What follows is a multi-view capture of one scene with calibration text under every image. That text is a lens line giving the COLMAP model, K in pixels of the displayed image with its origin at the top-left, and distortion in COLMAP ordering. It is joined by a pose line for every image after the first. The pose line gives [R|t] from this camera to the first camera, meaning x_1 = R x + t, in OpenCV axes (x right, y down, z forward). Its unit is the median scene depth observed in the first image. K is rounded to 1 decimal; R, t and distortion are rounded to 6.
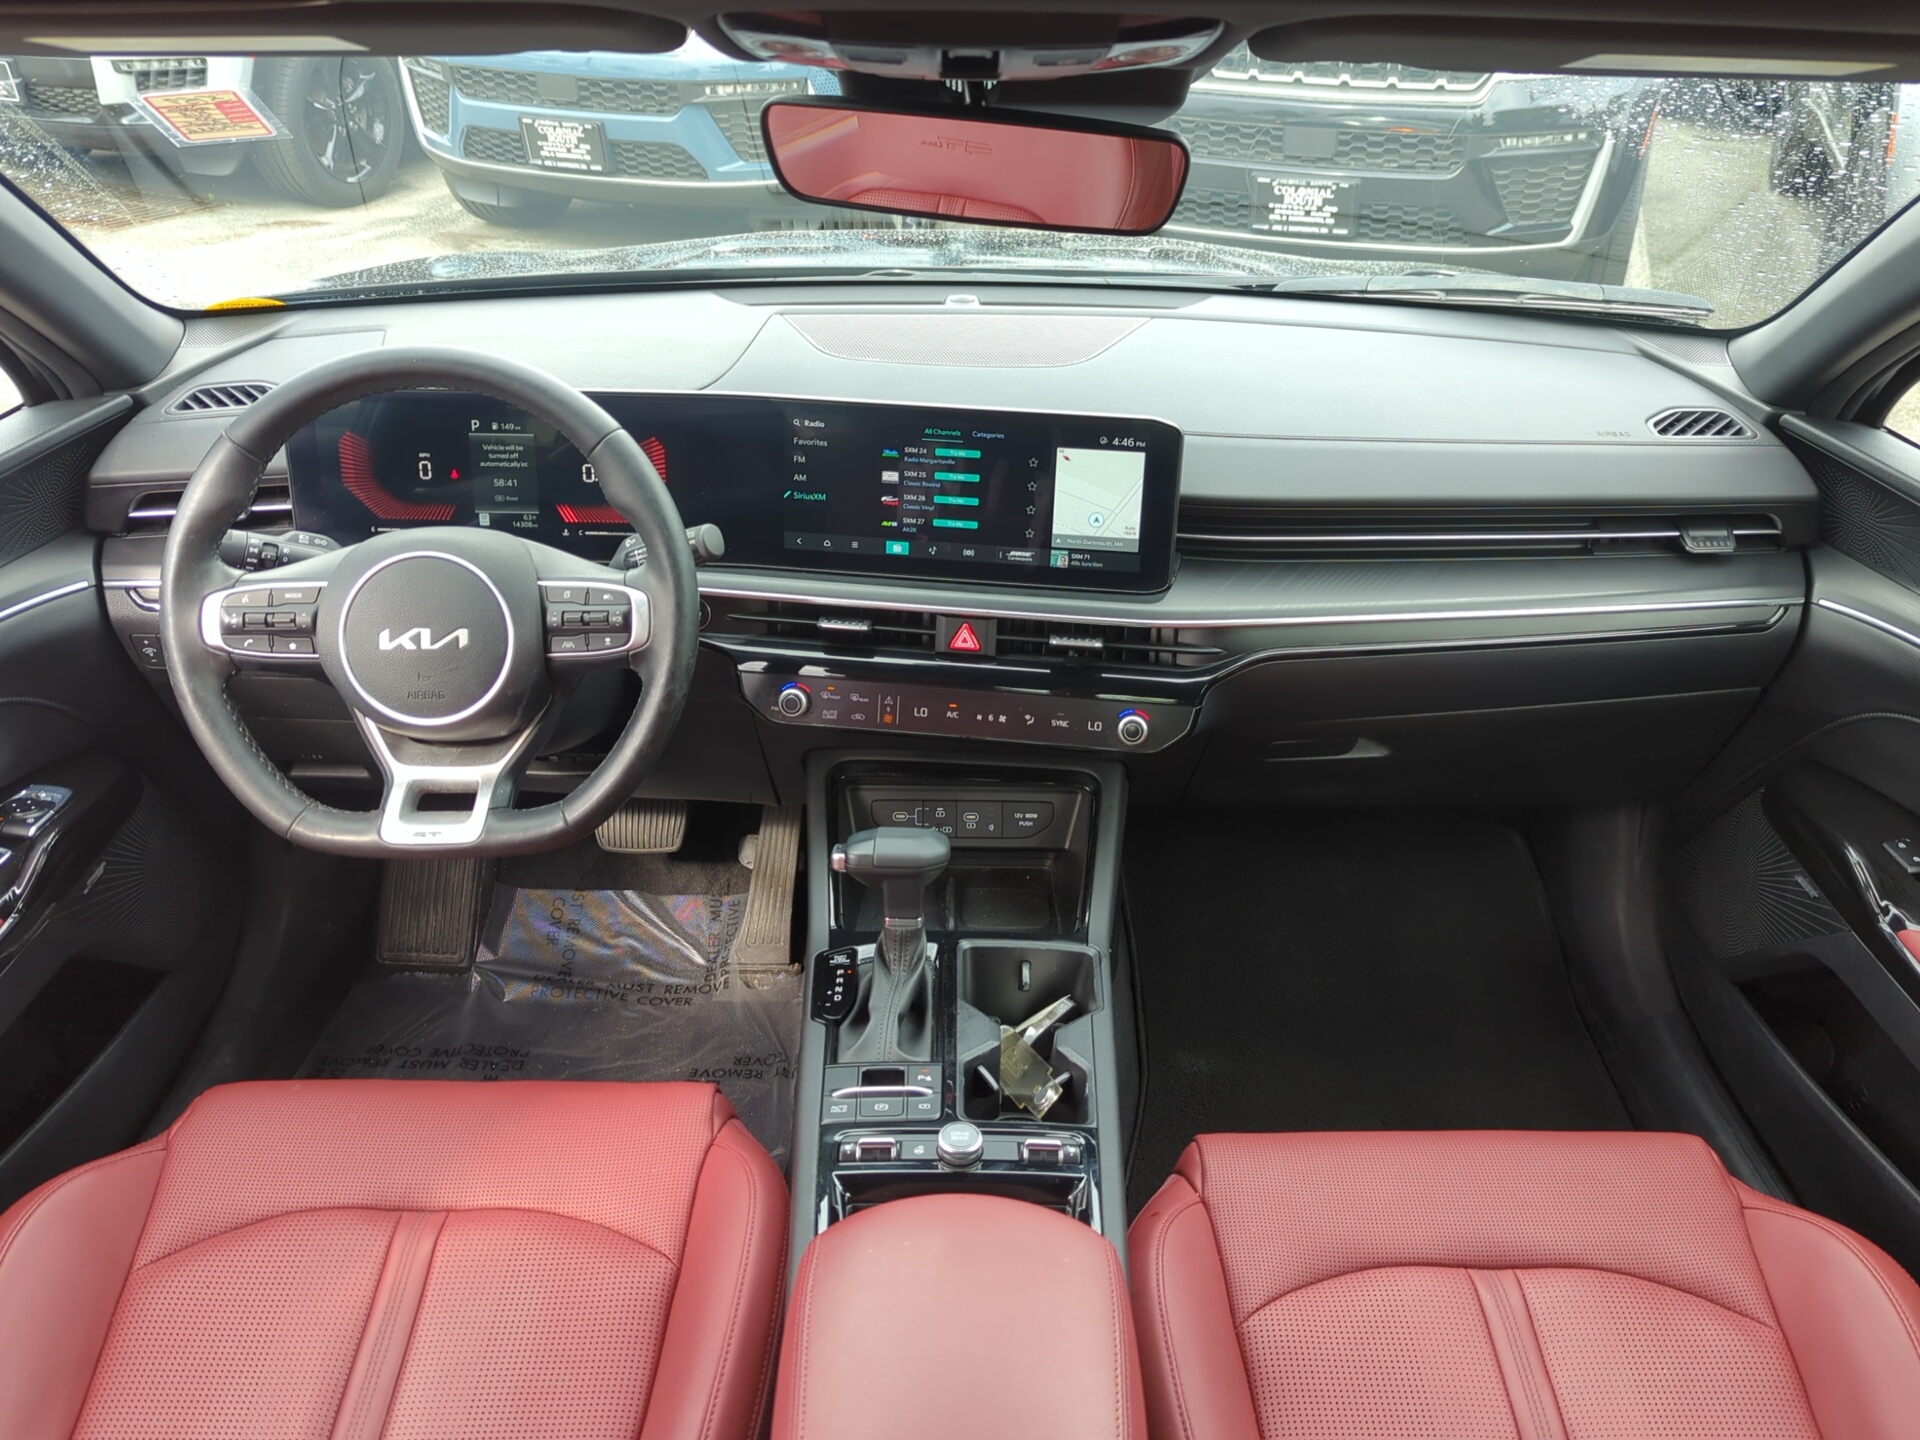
lens RADIAL K [[1547.7, 0, 974.2], [0, 1547.7, 694.0], [0, 0, 1]] dist [0.059473, -0.061073]
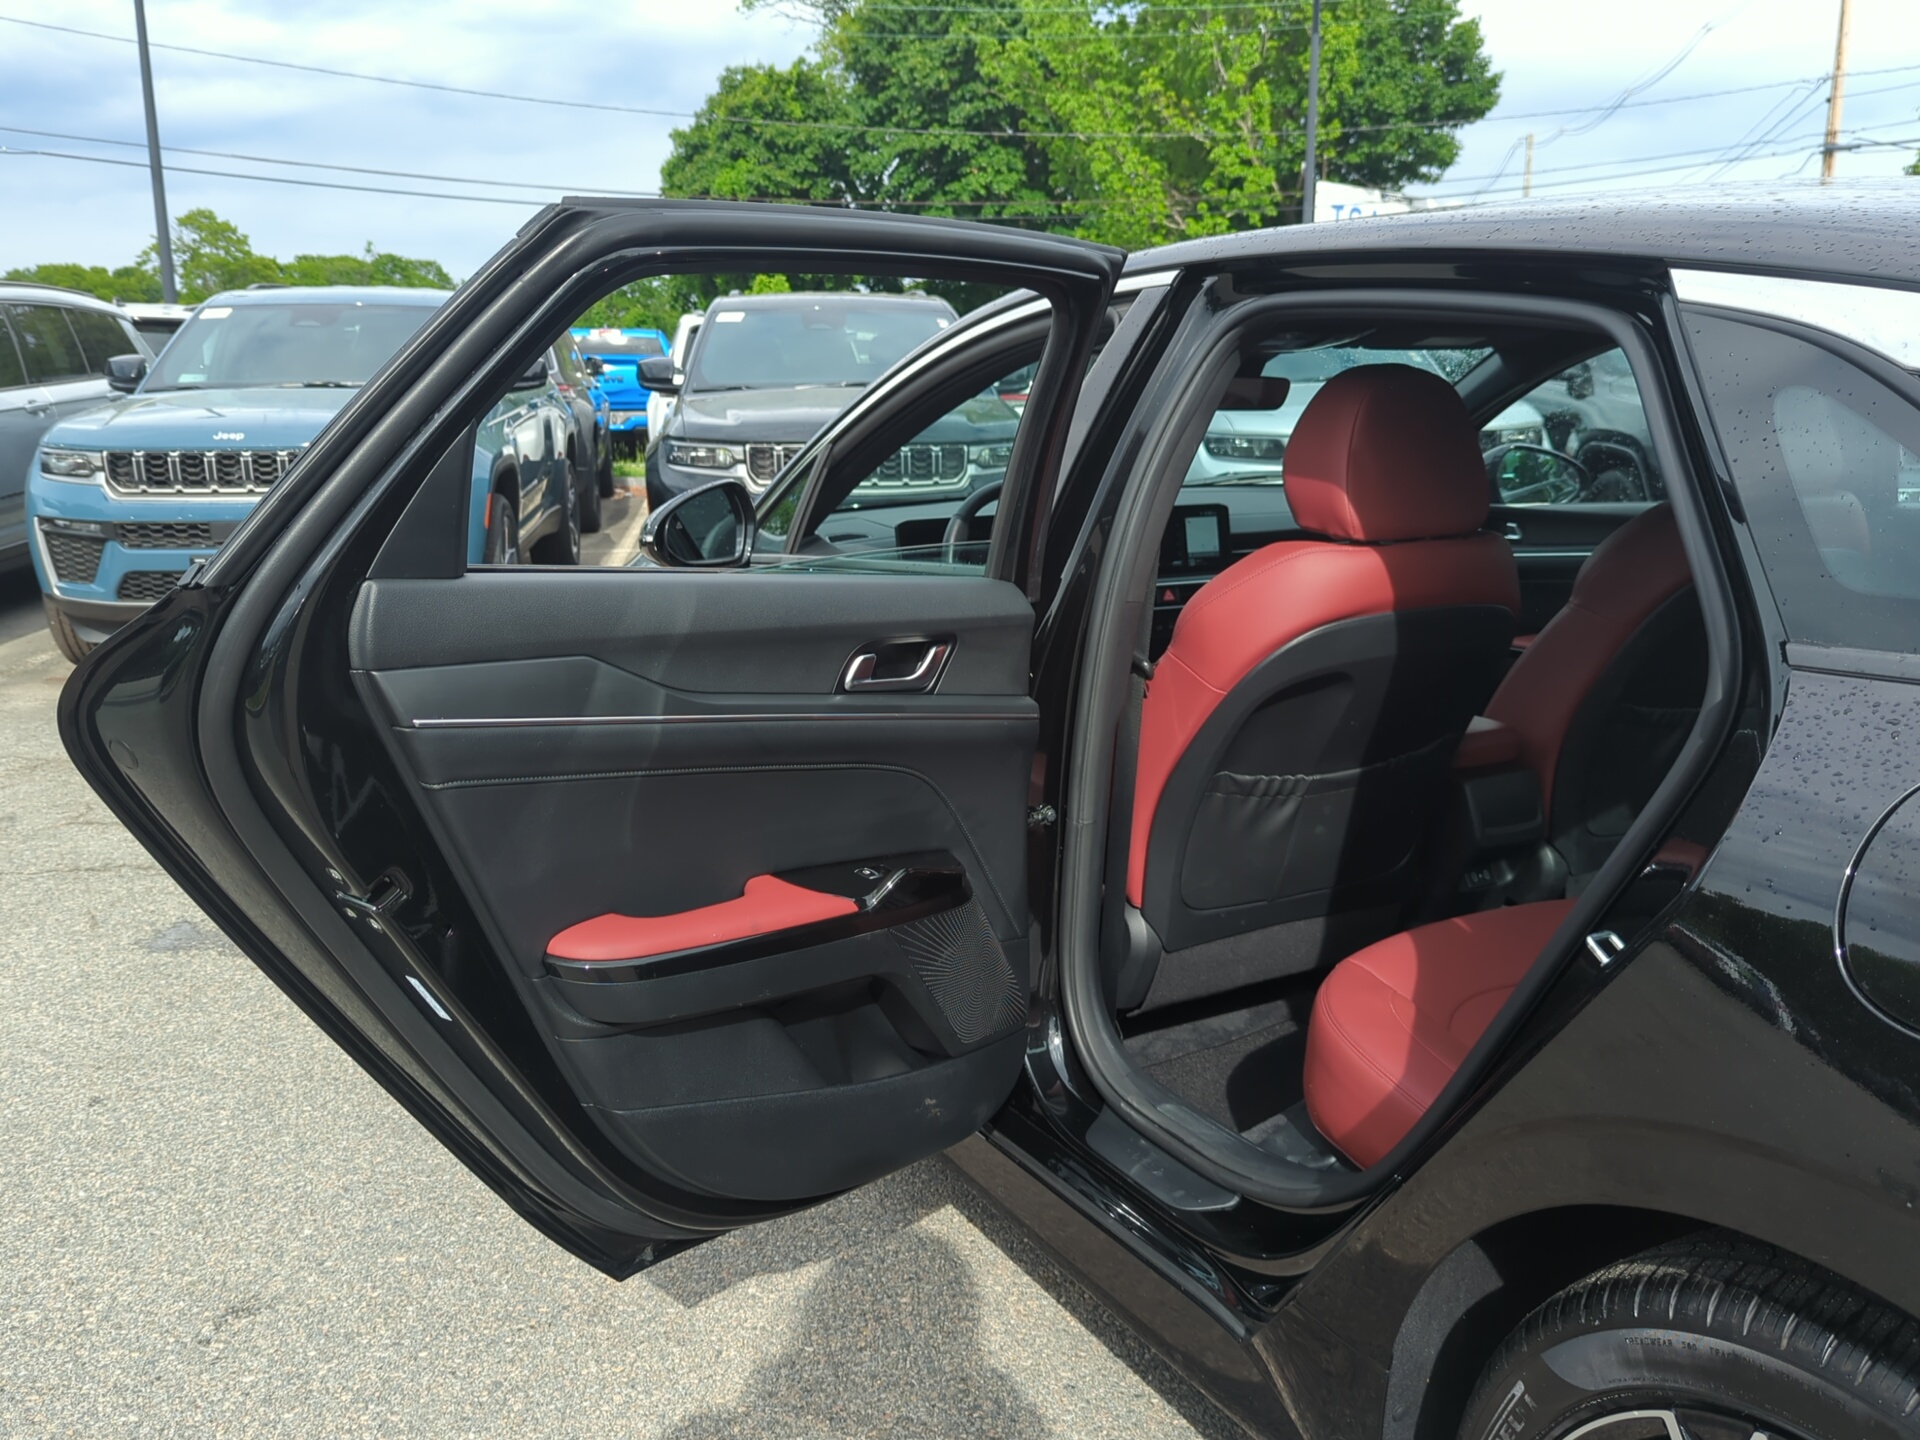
lens RADIAL K [[1547.7, 0, 977.0], [0, 1547.7, 709.8], [0, 0, 1]] dist [0.059473, -0.061073]
pose [[0.880397, -0.123706, 0.457819, -1.419390], [0.244985, 0.945227, -0.215705, 0.589274], [-0.406059, 0.302065, 0.862481, -0.938192]]
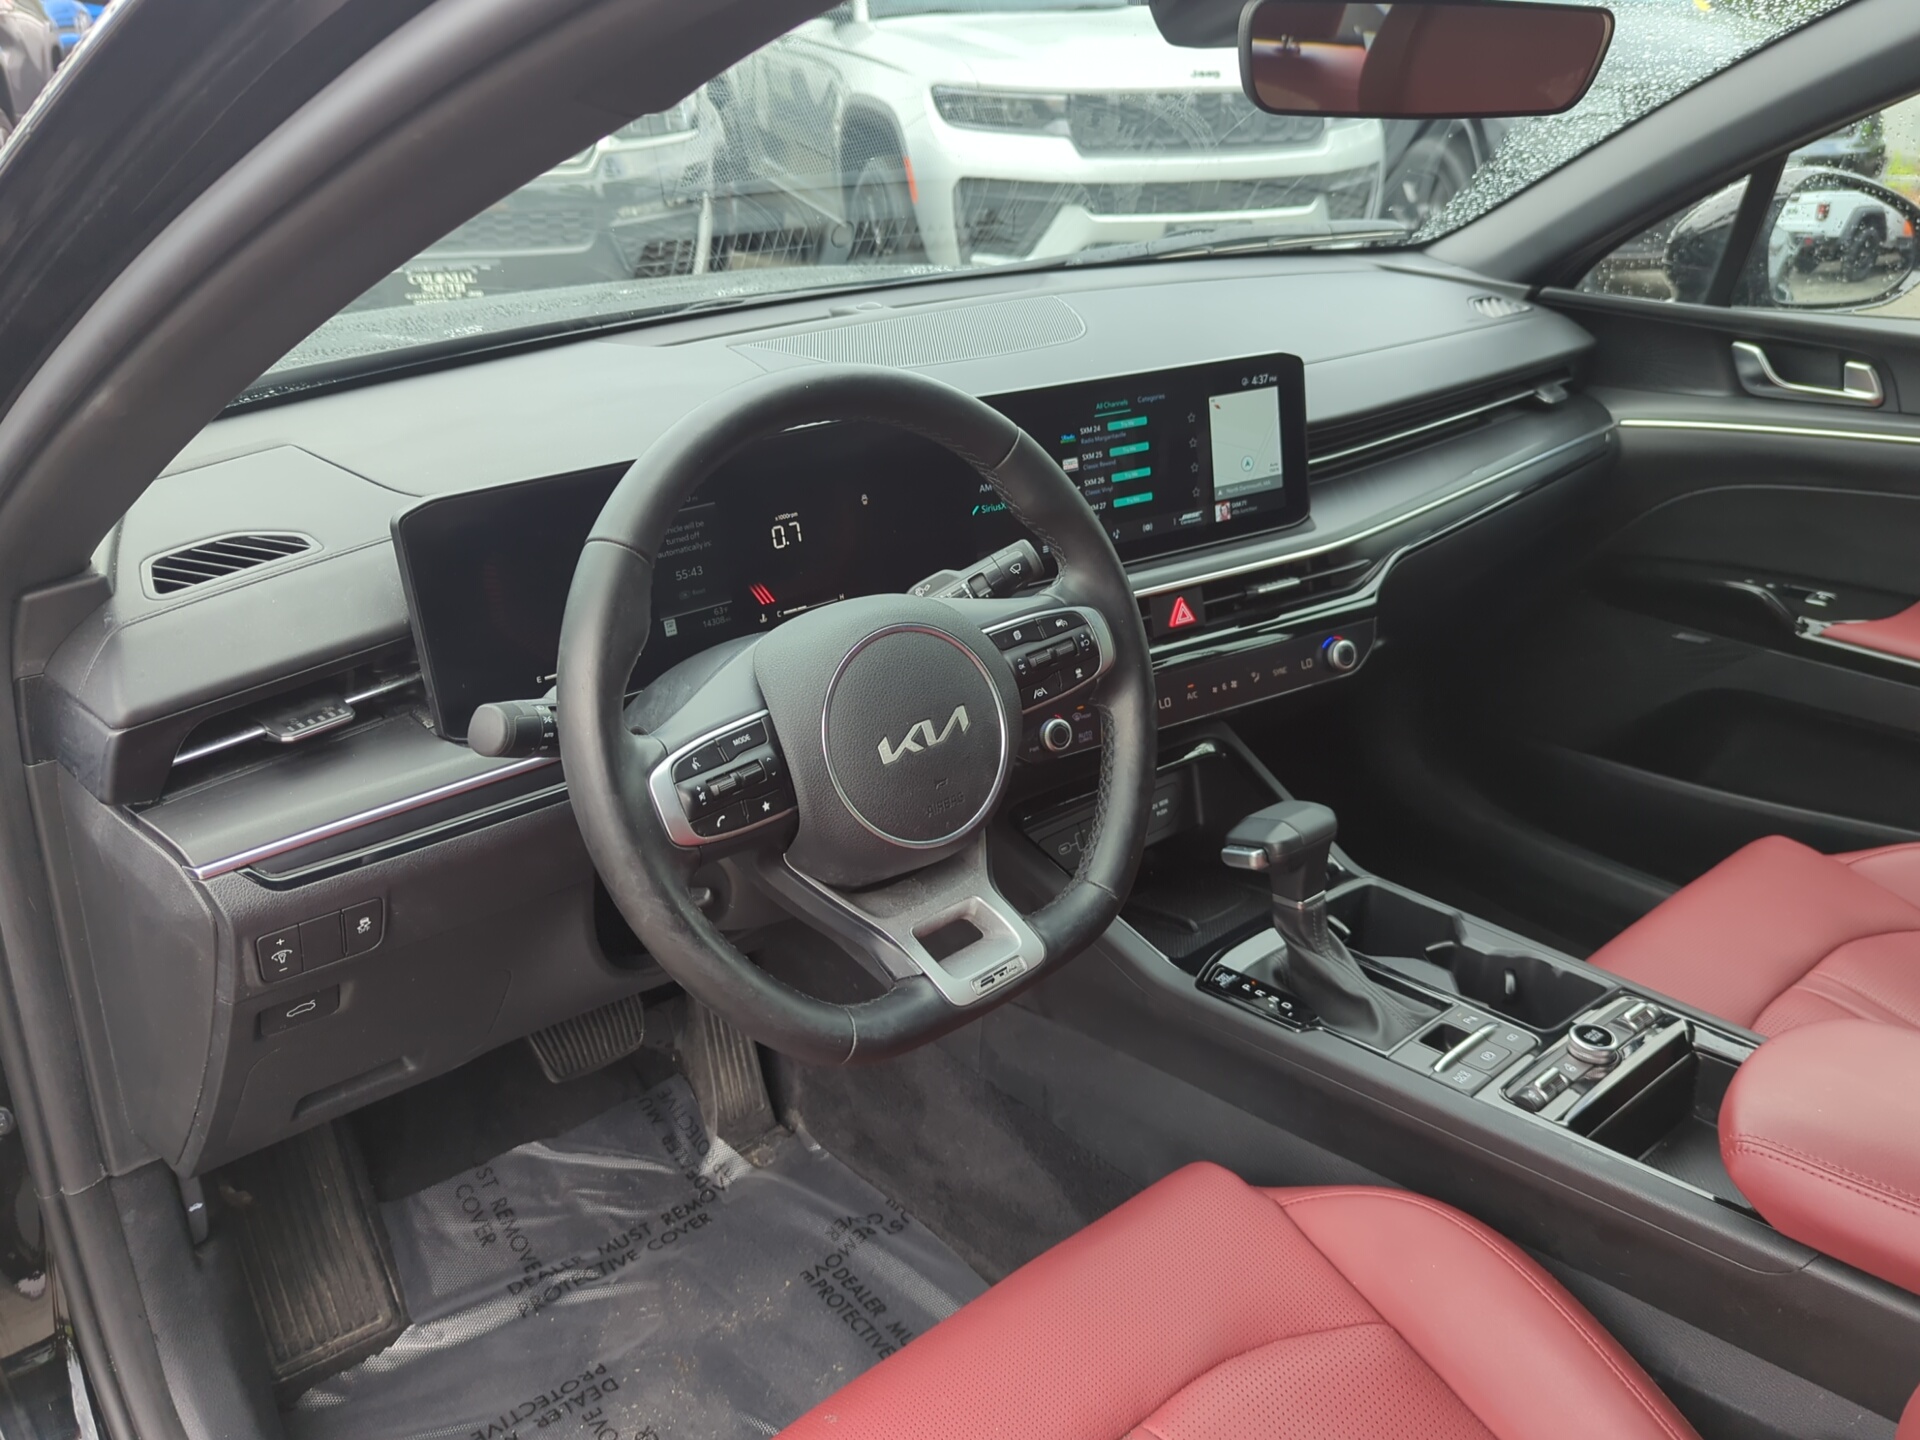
lens RADIAL K [[1547.7, 0, 956.1], [0, 1547.7, 718.2], [0, 0, 1]] dist [0.059473, -0.061073]
pose [[0.763006, -0.283823, 0.580746, -0.676662], [0.313278, 0.948246, 0.051832, -0.067440], [-0.565402, 0.142387, 0.812433, 0.320656]]
